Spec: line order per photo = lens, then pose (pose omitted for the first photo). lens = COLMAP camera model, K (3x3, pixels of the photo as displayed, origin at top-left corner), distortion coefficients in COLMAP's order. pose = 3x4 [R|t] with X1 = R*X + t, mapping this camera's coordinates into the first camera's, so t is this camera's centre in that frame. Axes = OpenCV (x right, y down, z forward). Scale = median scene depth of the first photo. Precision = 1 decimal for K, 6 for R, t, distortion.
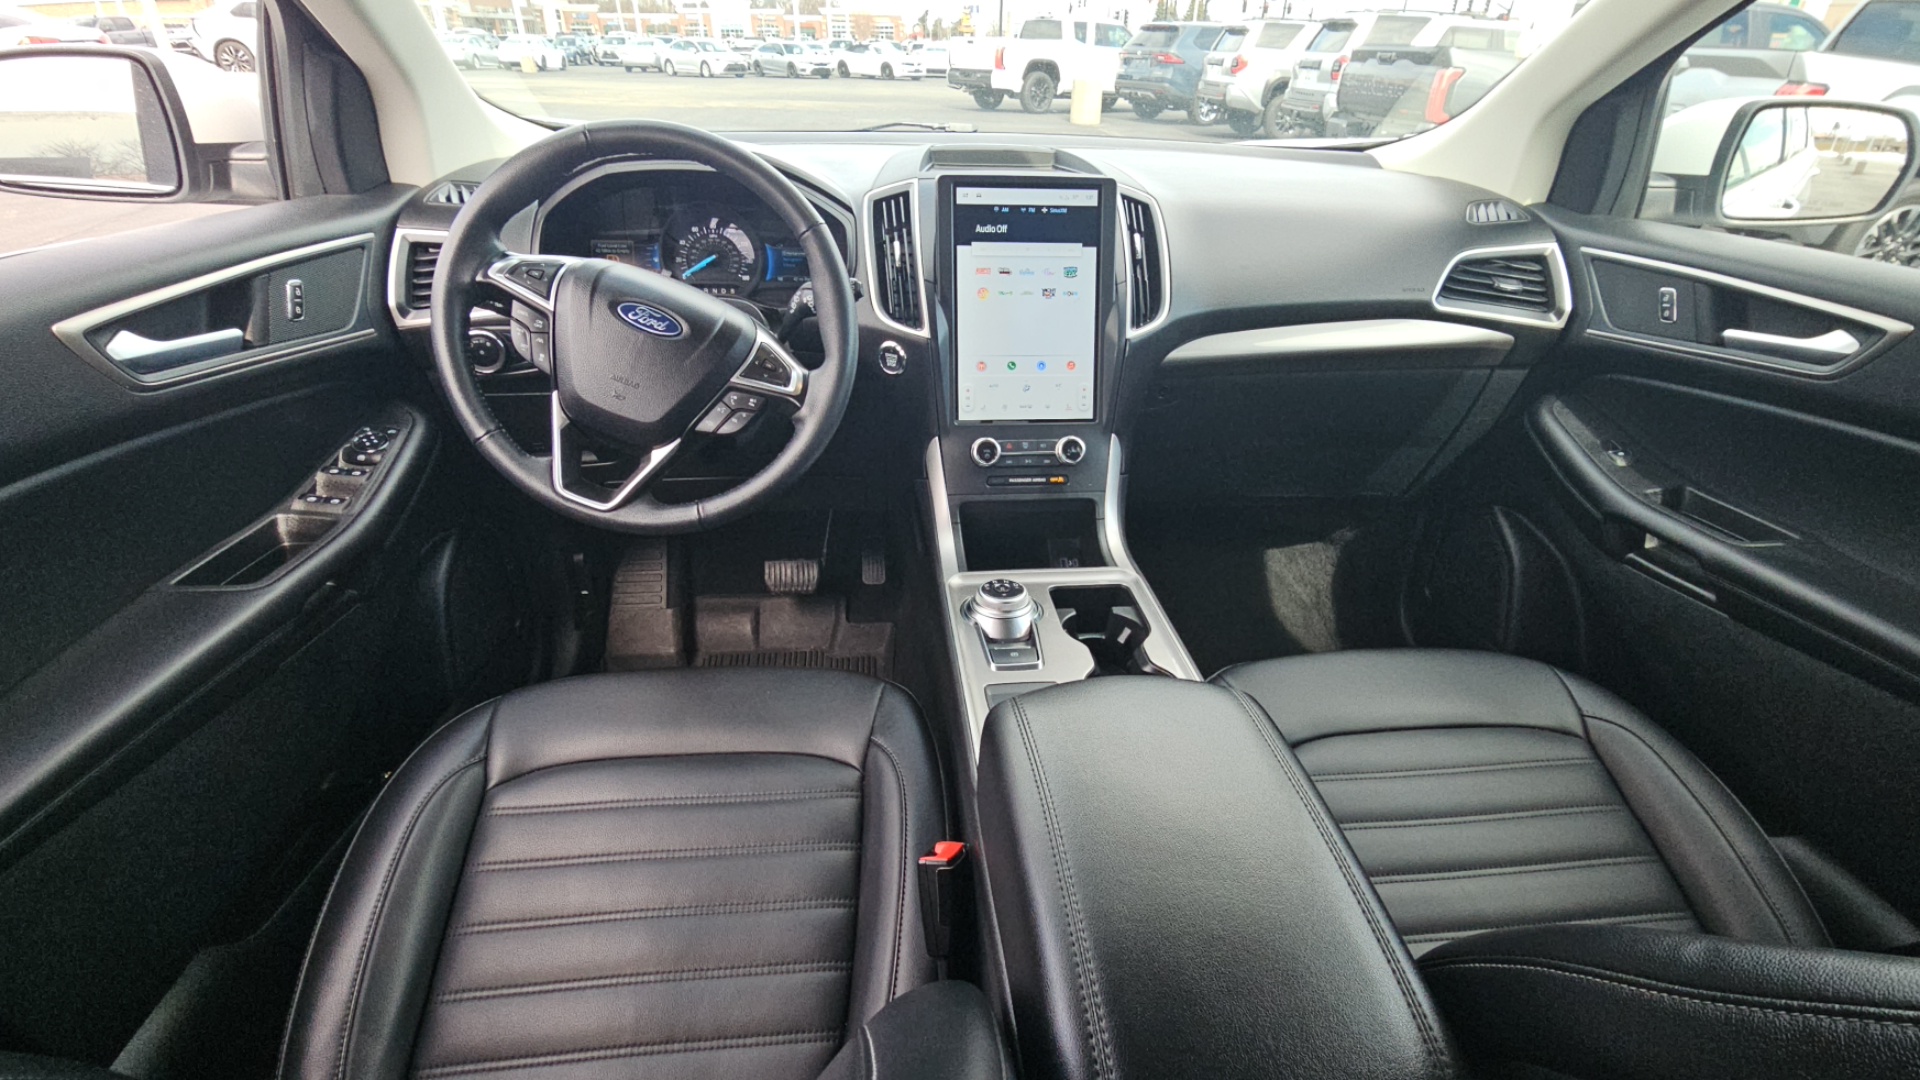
lens RADIAL K [[855.9, 0, 980.0], [0, 855.9, 542.2], [0, 0, 1]] dist [0.008506, -0.005914]
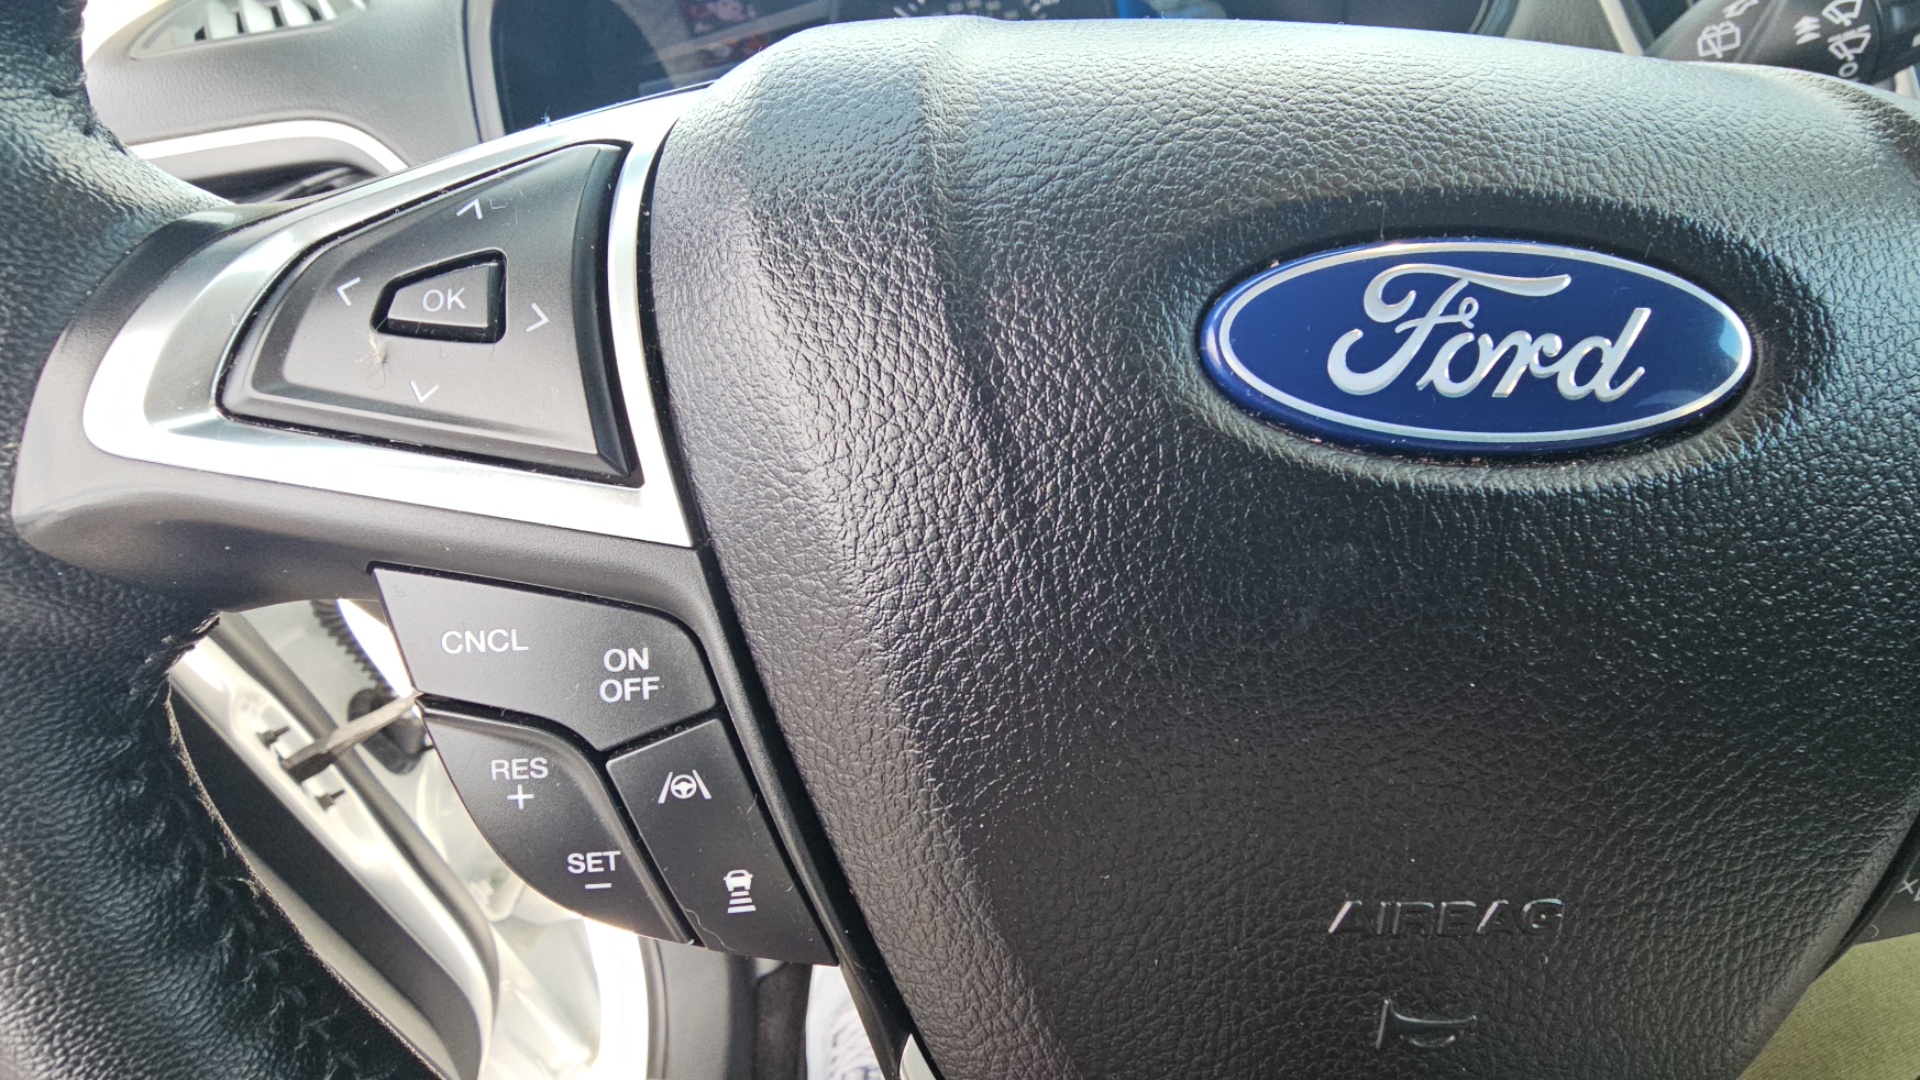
lens RADIAL K [[763.9, 0, 683.4], [0, 763.9, 547.9], [0, 0, 1]] dist [0.023792, -0.008091]
pose [[0.942060, -0.301791, -0.146440, -0.356422], [0.321480, 0.936914, 0.137268, -0.210528], [0.095776, -0.176392, 0.979649, 0.656190]]
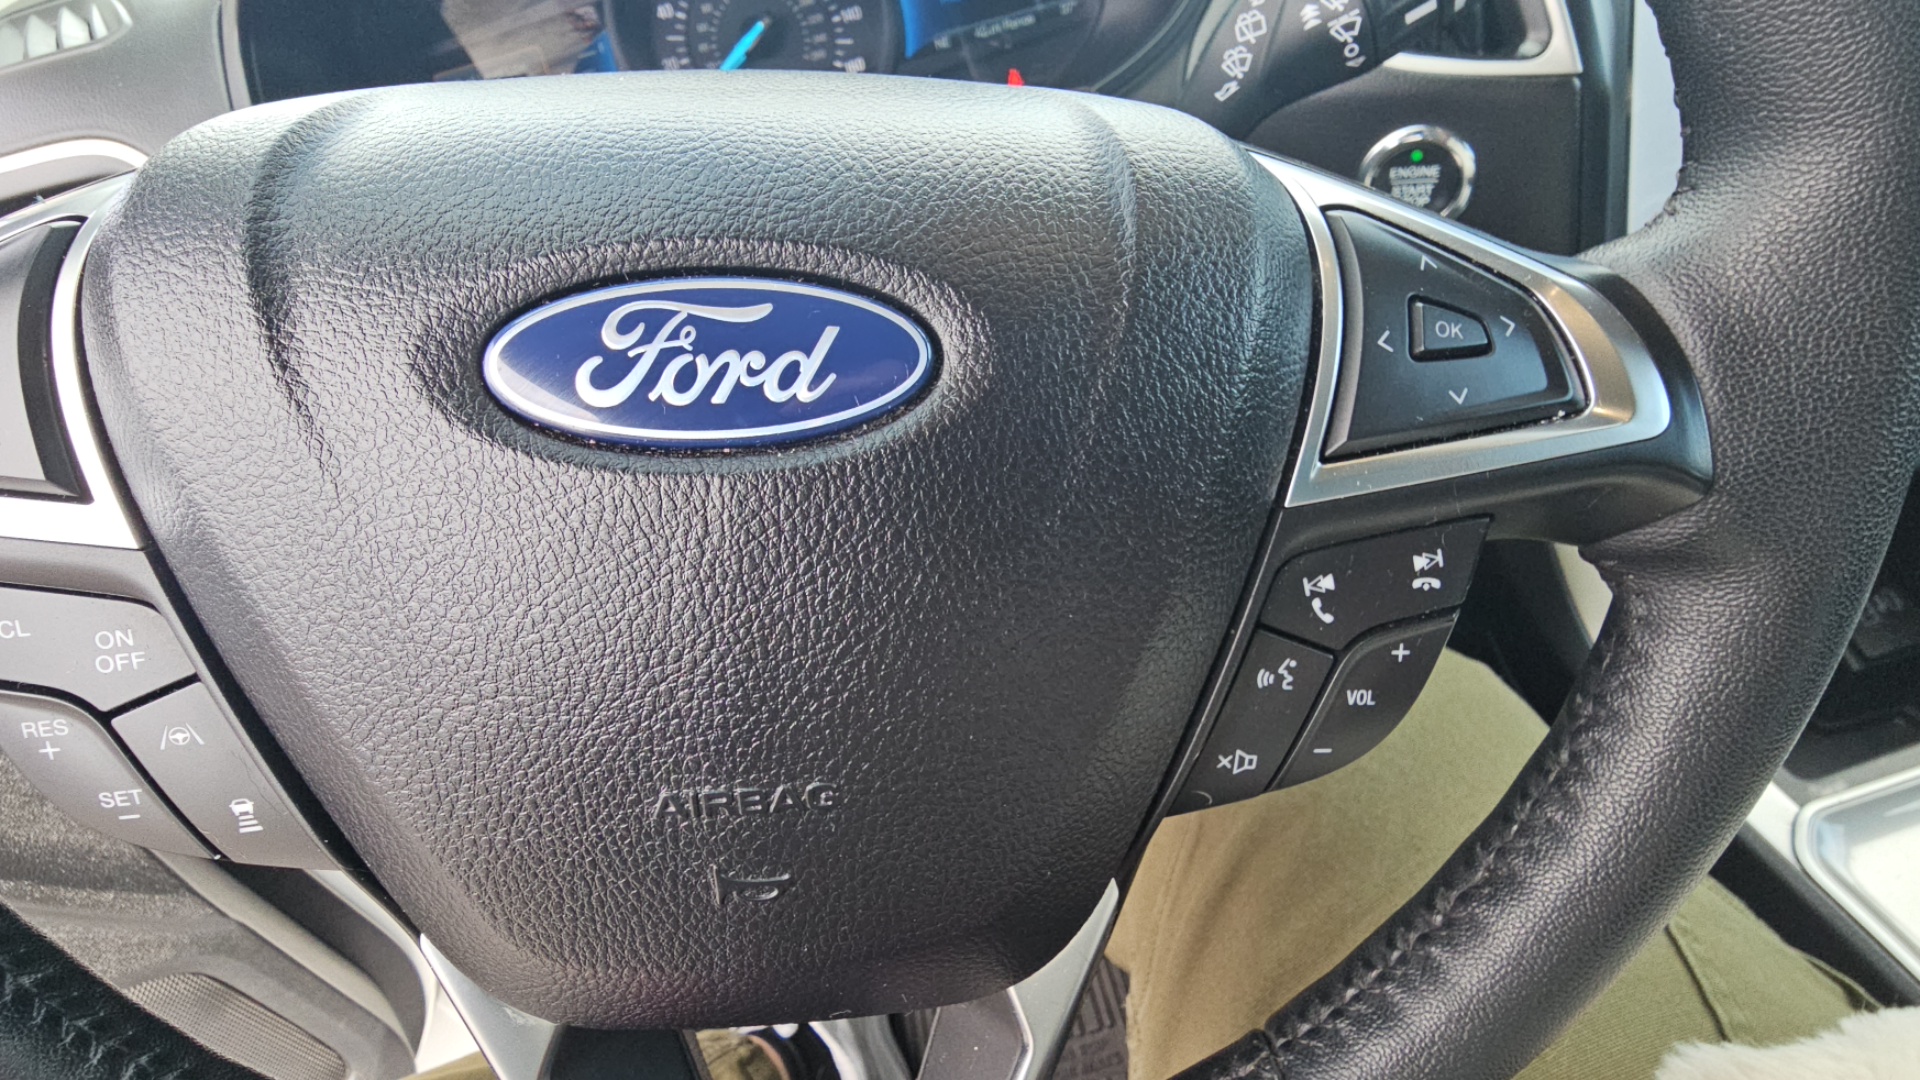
lens RADIAL K [[855.9, 0, 980.0], [0, 855.9, 542.2], [0, 0, 1]] dist [0.008506, -0.005914]
pose [[0.926346, -0.339916, -0.162299, -0.245195], [0.368035, 0.908524, 0.197822, -0.181387], [0.080210, -0.242983, 0.966709, 0.634513]]
